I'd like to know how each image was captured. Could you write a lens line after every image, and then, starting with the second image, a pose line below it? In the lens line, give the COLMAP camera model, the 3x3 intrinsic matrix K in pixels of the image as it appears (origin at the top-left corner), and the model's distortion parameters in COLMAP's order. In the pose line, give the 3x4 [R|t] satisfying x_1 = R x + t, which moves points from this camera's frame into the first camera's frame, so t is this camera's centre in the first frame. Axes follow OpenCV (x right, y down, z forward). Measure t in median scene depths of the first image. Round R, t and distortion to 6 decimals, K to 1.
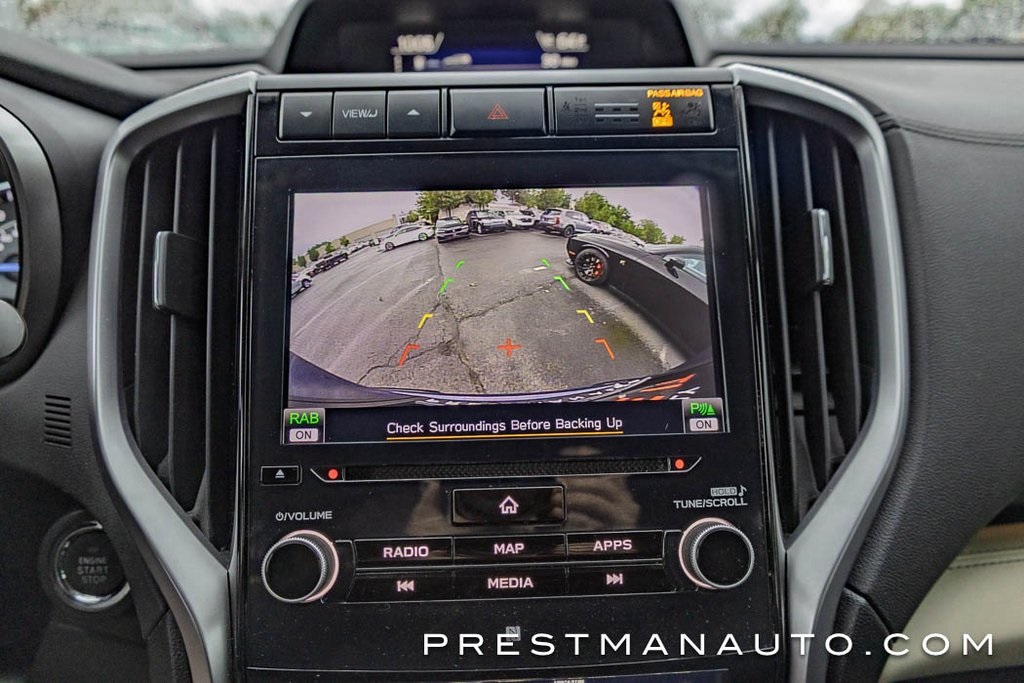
lens RADIAL K [[764.4, 0, 510.8], [0, 764.4, 331.8], [0, 0, 1]] dist [-0.021289, -0.006571]
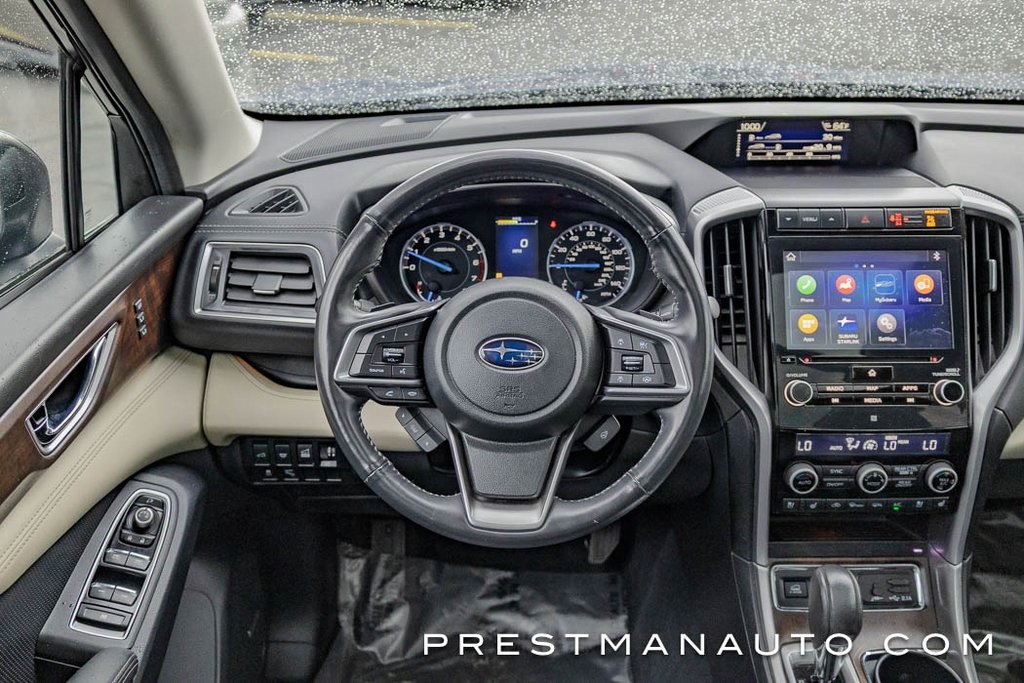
lens RADIAL K [[962.6, 0, 506.7], [0, 962.6, 339.5], [0, 0, 1]] dist [0.007417, 0.000000]
pose [[0.999642, 0.020363, -0.017364, -1.127525], [-0.018579, 0.995075, 0.097364, -0.182895], [0.019261, -0.097007, 0.995097, -2.200590]]
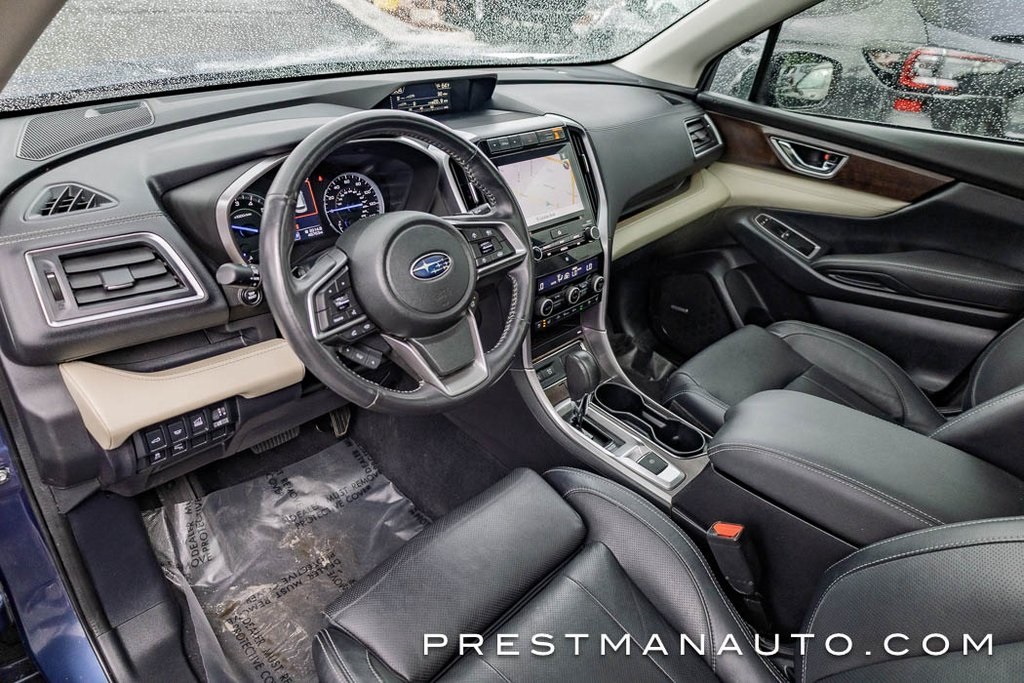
lens RADIAL K [[671.5, 0, 527.0], [0, 671.5, 333.6], [0, 0, 1]] dist [0.003139, 0.005355]
pose [[0.705348, -0.292170, 0.645849, -2.572367], [0.159064, 0.953109, 0.257451, -0.228387], [-0.690784, -0.078861, 0.718747, -1.576245]]
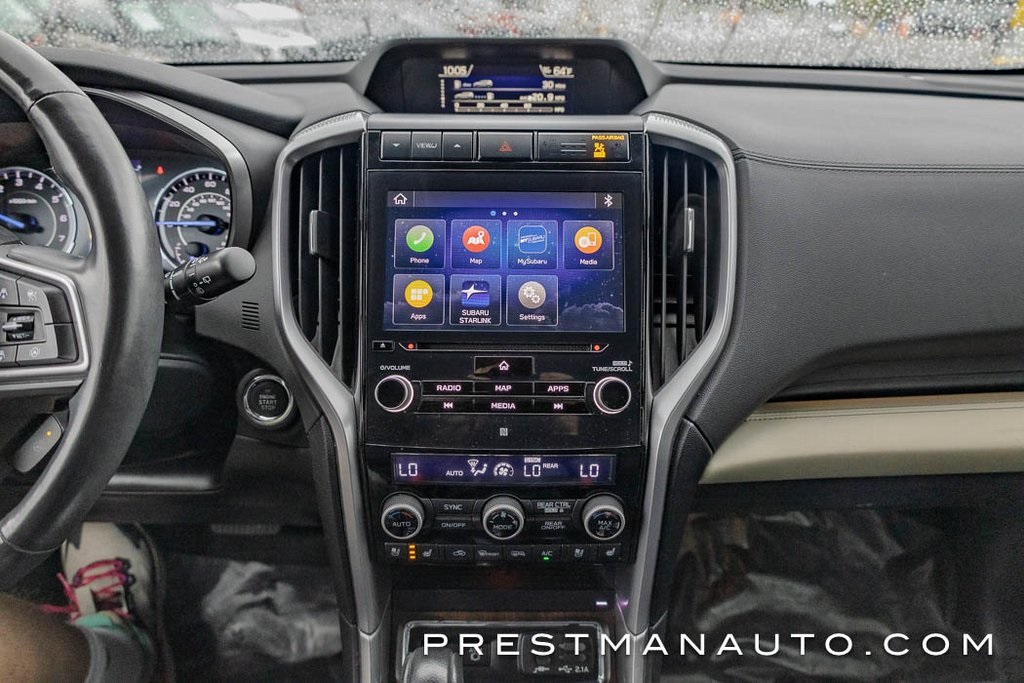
lens RADIAL K [[671.5, 0, 509.7], [0, 671.5, 340.5], [0, 0, 1]] dist [0.003139, 0.005355]
pose [[0.999252, 0.033172, -0.019857, 0.038359], [-0.030984, 0.994317, 0.101856, -0.003916], [0.023123, -0.101164, 0.994601, -0.576758]]
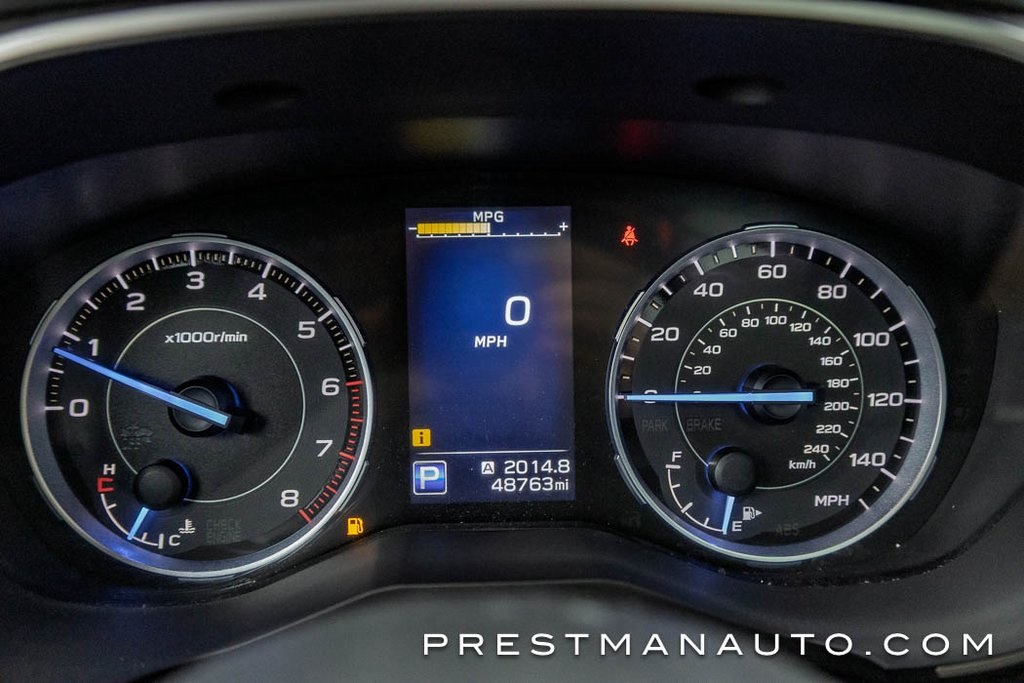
lens RADIAL K [[1174.1, 0, 510.1], [0, 1174.1, 343.9], [0, 0, 1]] dist [0.076082, 0.000000]
pose [[0.999723, 0.010334, 0.021141, -1.162752], [-0.011929, 0.996977, 0.076773, -0.245461], [-0.020283, -0.077004, 0.996824, 0.259326]]
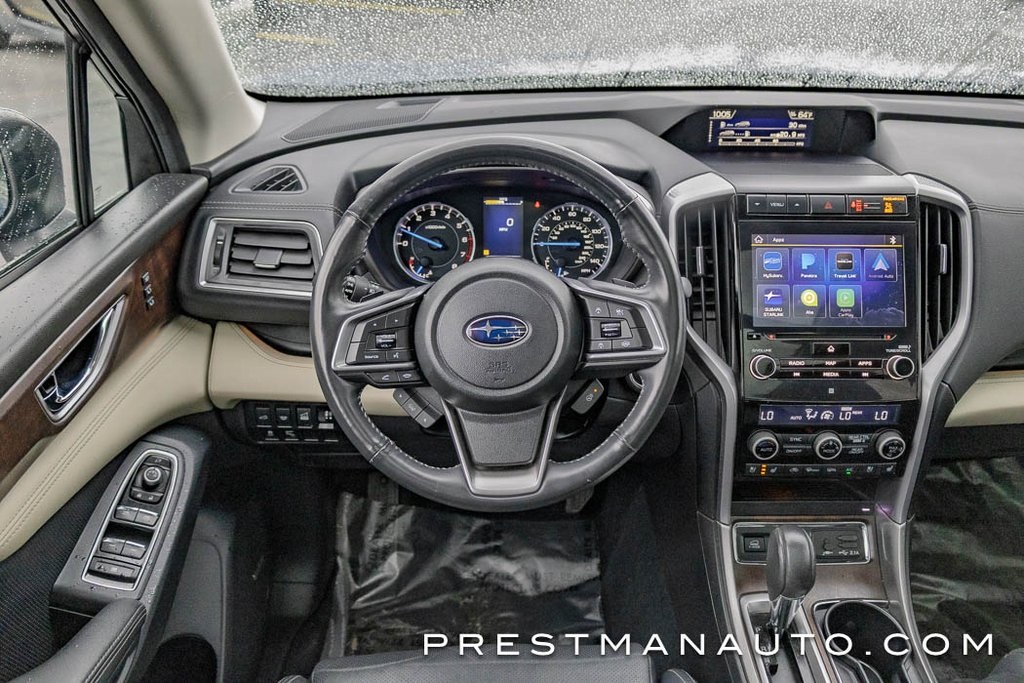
lens RADIAL K [[859.5, 0, 509.4], [0, 859.5, 337.0], [0, 0, 1]] dist [0.000247, -0.017116]
pose [[0.999503, 0.031446, 0.002083, -1.126941], [-0.031420, 0.989176, 0.143334, -0.229263], [0.002447, -0.143328, 0.989672, -2.052292]]
